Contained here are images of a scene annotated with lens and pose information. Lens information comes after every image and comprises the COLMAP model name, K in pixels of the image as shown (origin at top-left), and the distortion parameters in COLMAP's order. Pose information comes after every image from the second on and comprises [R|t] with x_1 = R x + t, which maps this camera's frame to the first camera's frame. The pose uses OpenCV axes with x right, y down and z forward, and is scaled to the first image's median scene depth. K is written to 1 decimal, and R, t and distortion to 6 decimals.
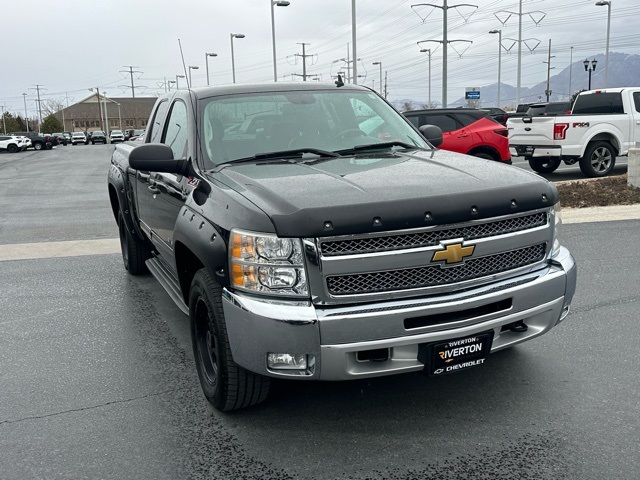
lens RADIAL K [[636.5, 0, 322.9], [0, 636.5, 236.2], [0, 0, 1]] dist [0.171811, -0.325263]
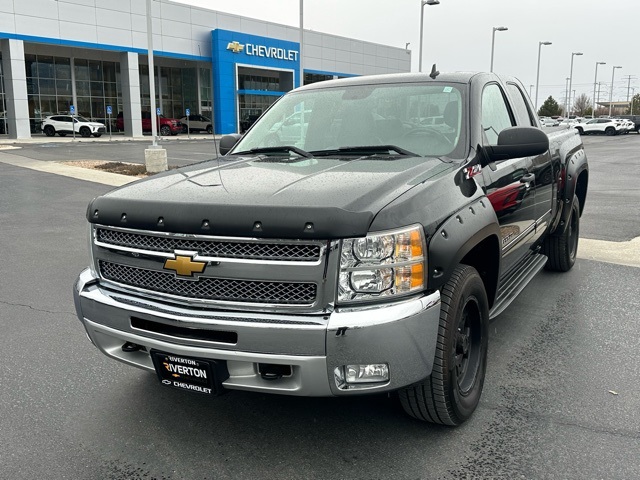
lens RADIAL K [[678.9, 0, 320.0], [0, 678.9, 240.0], [0, 0, 1]] dist [0.051199, -0.001754]
pose [[0.608467, 0.173199, -0.774448, 1.062896], [-0.154824, 0.983049, 0.098209, -0.135451], [0.778330, 0.060146, 0.624968, 0.516471]]
